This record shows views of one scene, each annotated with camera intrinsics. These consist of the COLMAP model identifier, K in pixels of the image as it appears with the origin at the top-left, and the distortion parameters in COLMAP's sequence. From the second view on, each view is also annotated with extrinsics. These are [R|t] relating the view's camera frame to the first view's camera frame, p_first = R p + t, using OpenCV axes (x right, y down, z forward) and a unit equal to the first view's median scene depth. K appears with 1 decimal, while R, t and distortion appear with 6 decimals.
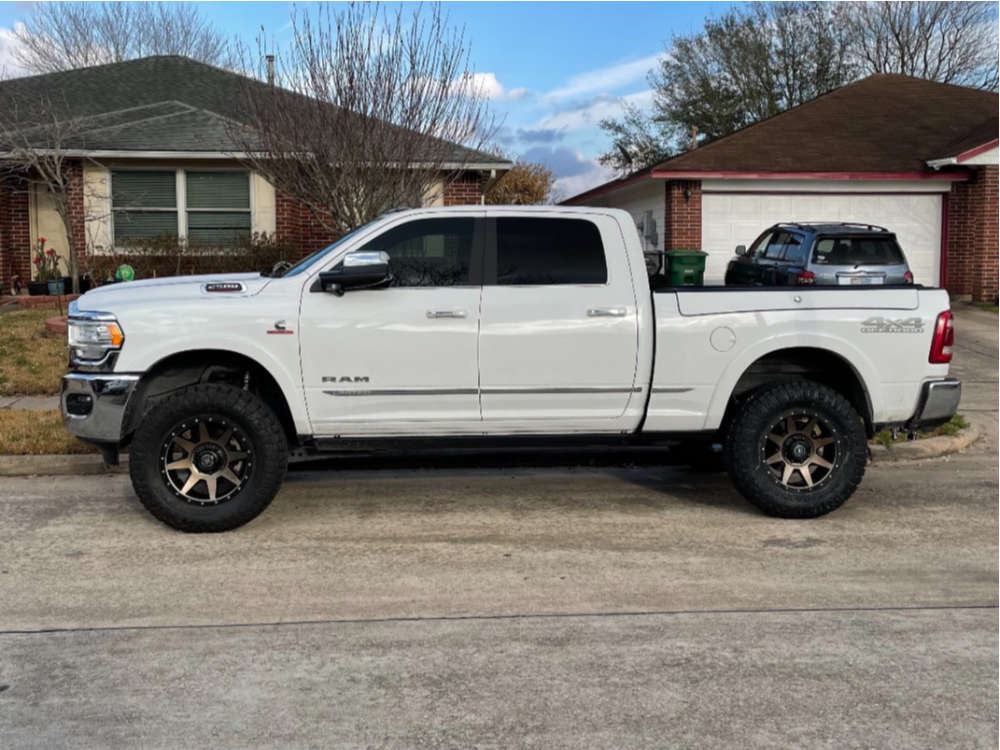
lens RADIAL K [[1115.3, 0, 563.6], [0, 1115.3, 374.4], [0, 0, 1]] dist [0.041270, 0.013671]
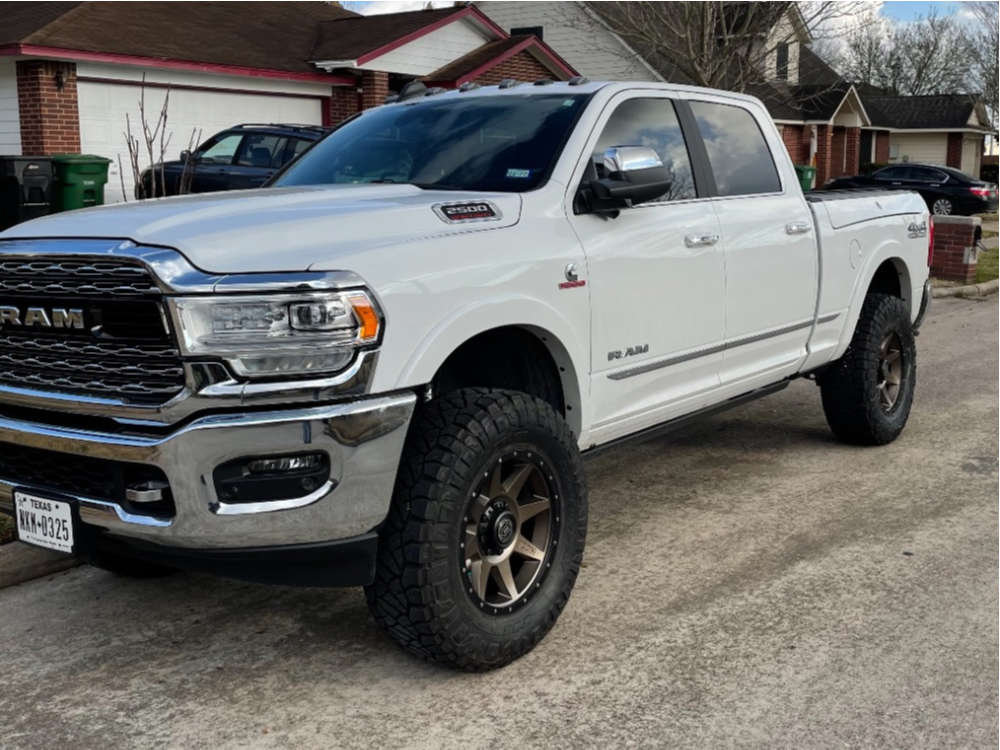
lens RADIAL K [[1115.3, 0, 563.6], [0, 1115.3, 374.4], [0, 0, 1]] dist [0.041270, 0.013671]
pose [[0.657969, -0.134773, 0.740886, -0.681845], [0.078930, 0.990778, 0.110134, -0.054849], [-0.748897, -0.013986, 0.662539, 0.613653]]
